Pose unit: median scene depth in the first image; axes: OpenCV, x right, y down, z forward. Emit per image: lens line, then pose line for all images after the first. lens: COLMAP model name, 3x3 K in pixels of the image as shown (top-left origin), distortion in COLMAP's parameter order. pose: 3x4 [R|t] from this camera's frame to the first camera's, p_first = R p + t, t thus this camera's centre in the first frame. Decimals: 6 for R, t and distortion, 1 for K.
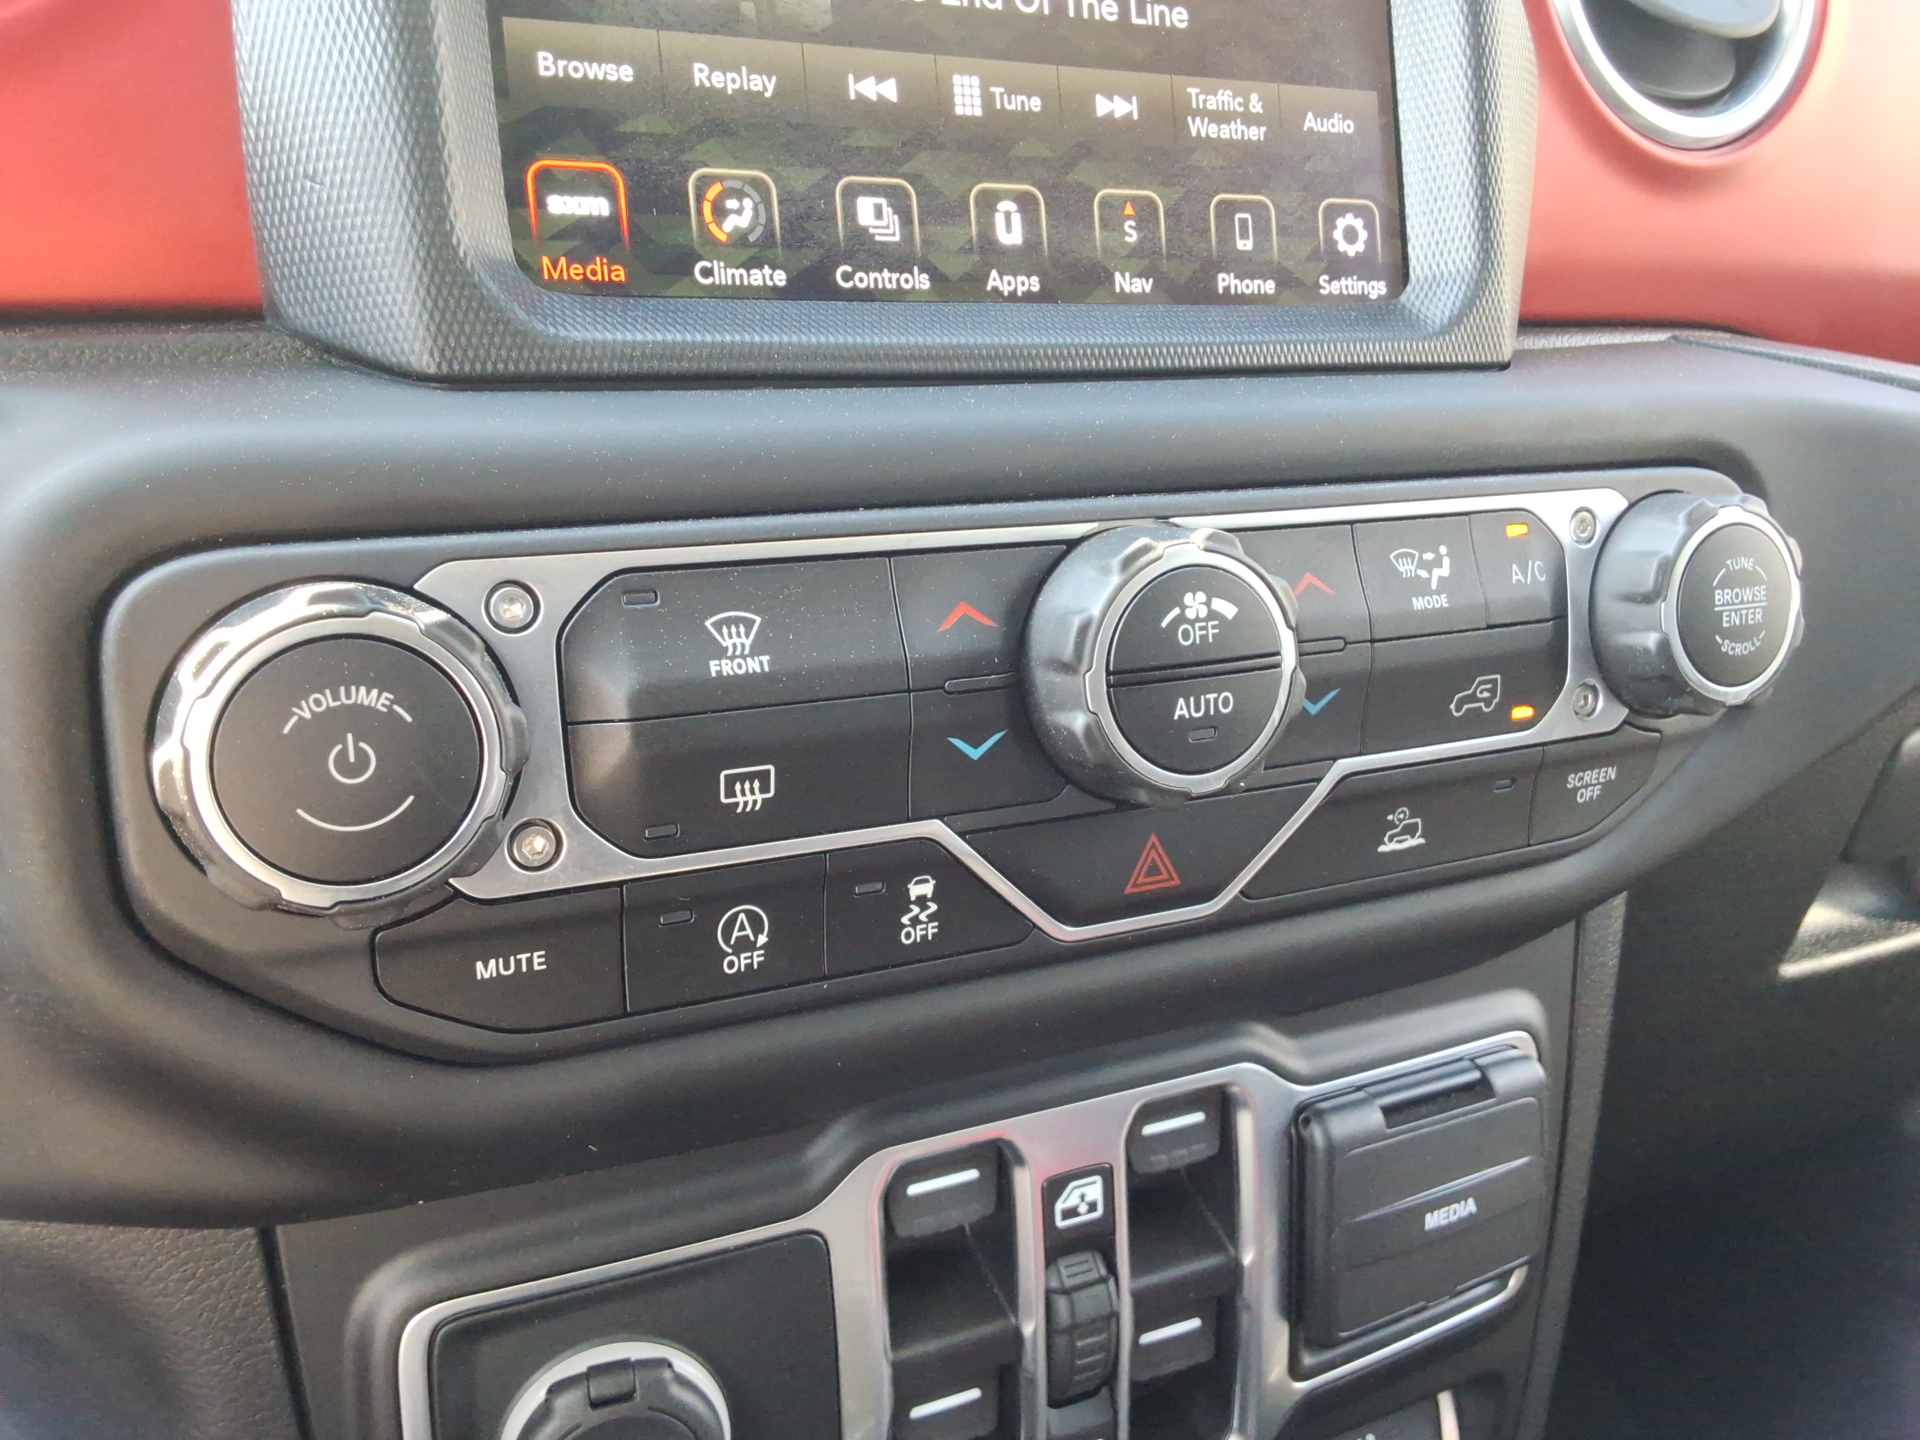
lens RADIAL K [[1543.3, 0, 986.2], [0, 1543.3, 698.8], [0, 0, 1]] dist [0.107616, -0.164787]
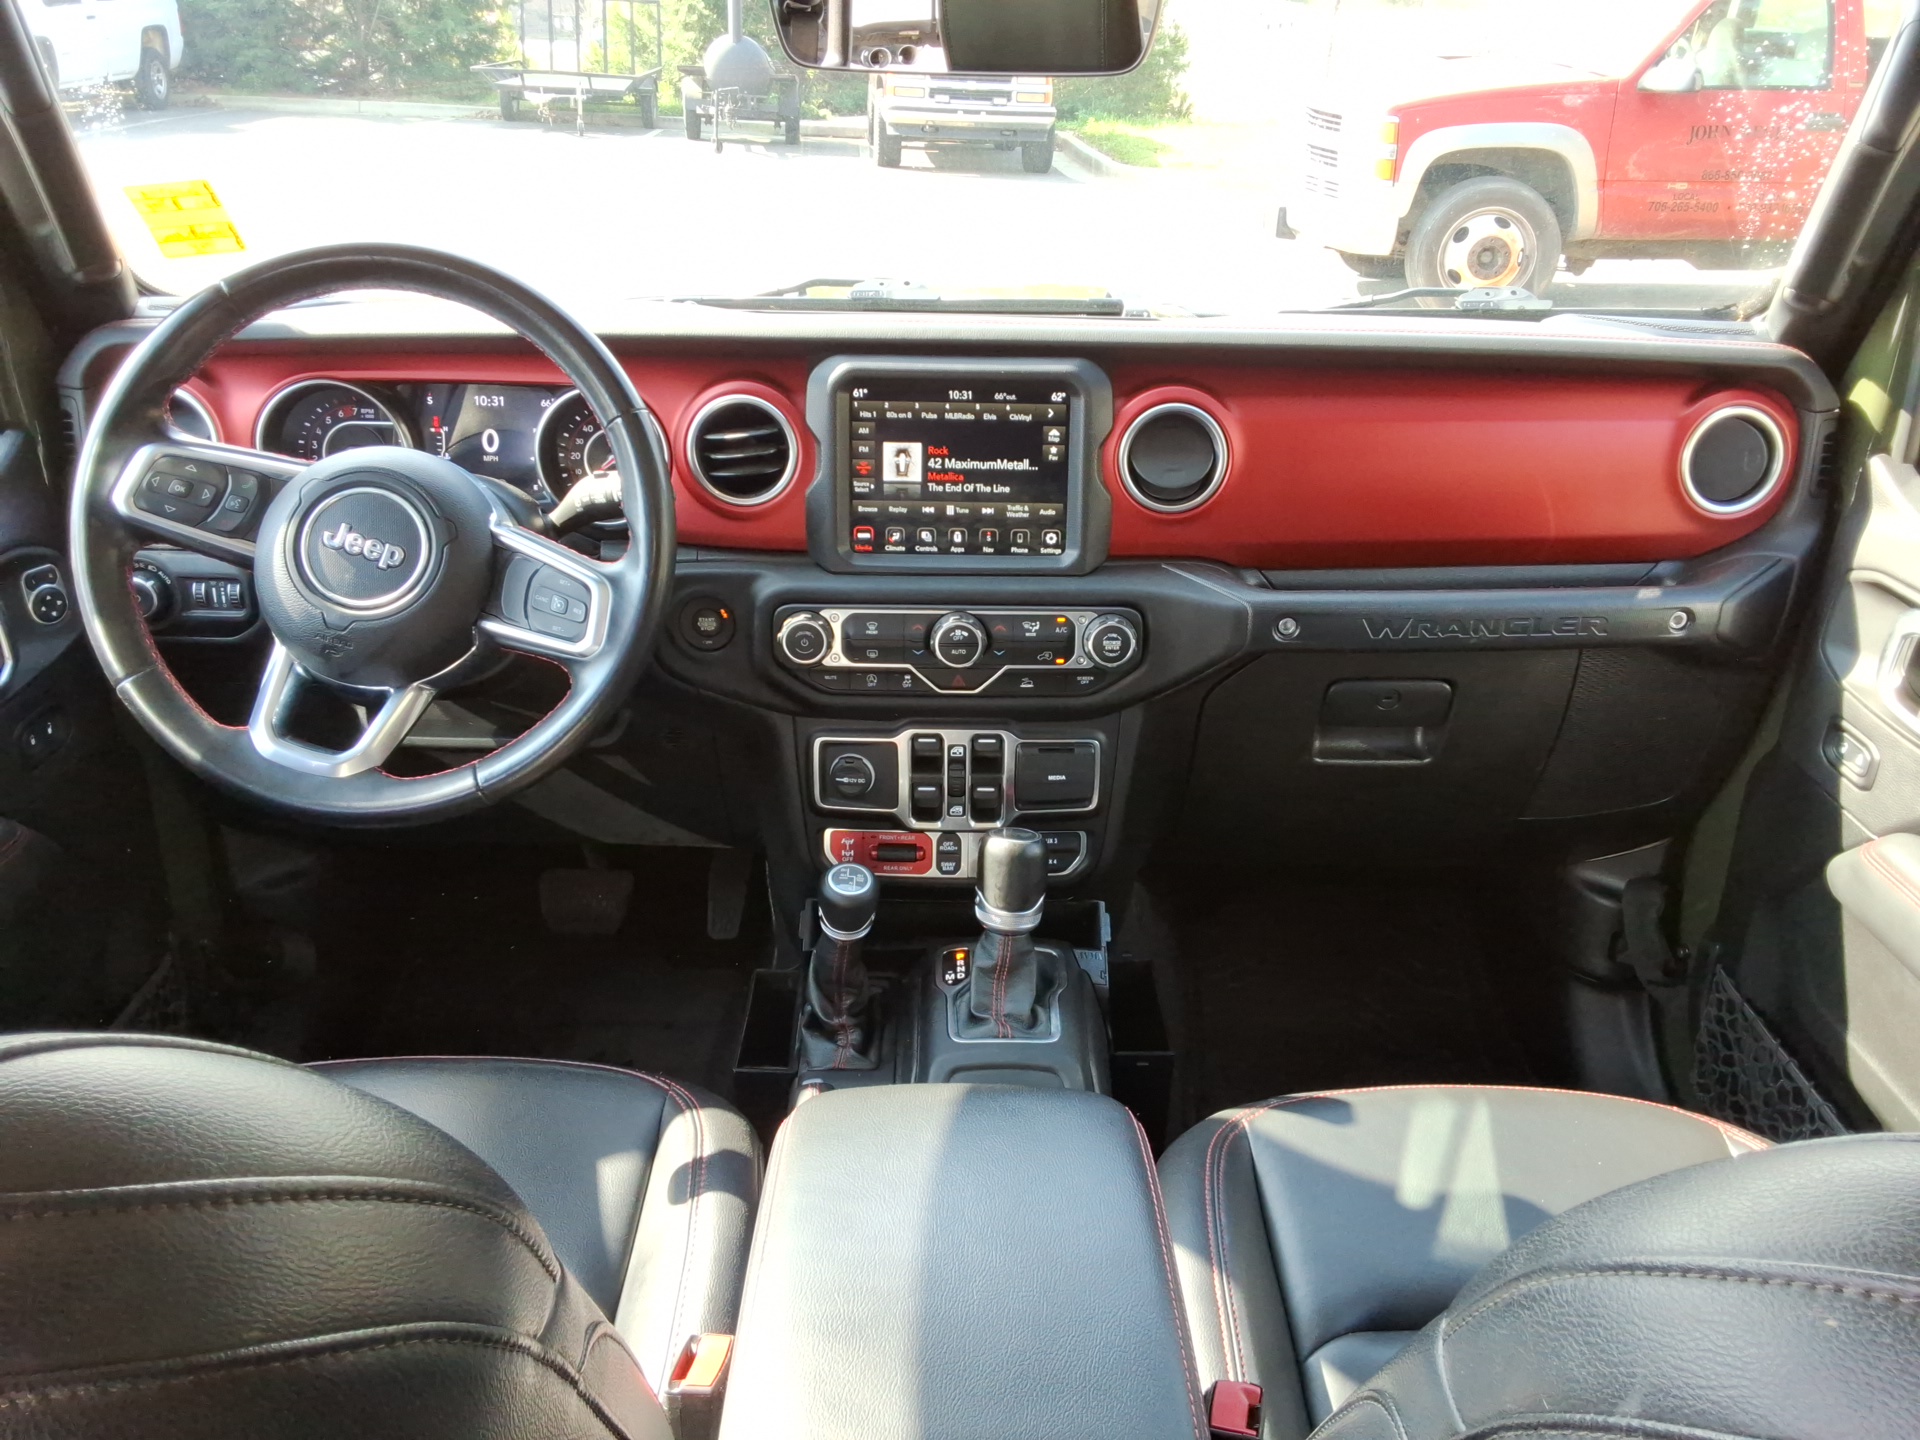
lens RADIAL K [[1543.3, 0, 1005.4], [0, 1543.3, 716.5], [0, 0, 1]] dist [0.107616, -0.164787]
pose [[0.910711, 0.178867, -0.372306, 1.940526], [-0.113828, 0.975153, 0.190052, -0.677293], [0.397049, -0.130704, 0.908443, -3.153354]]
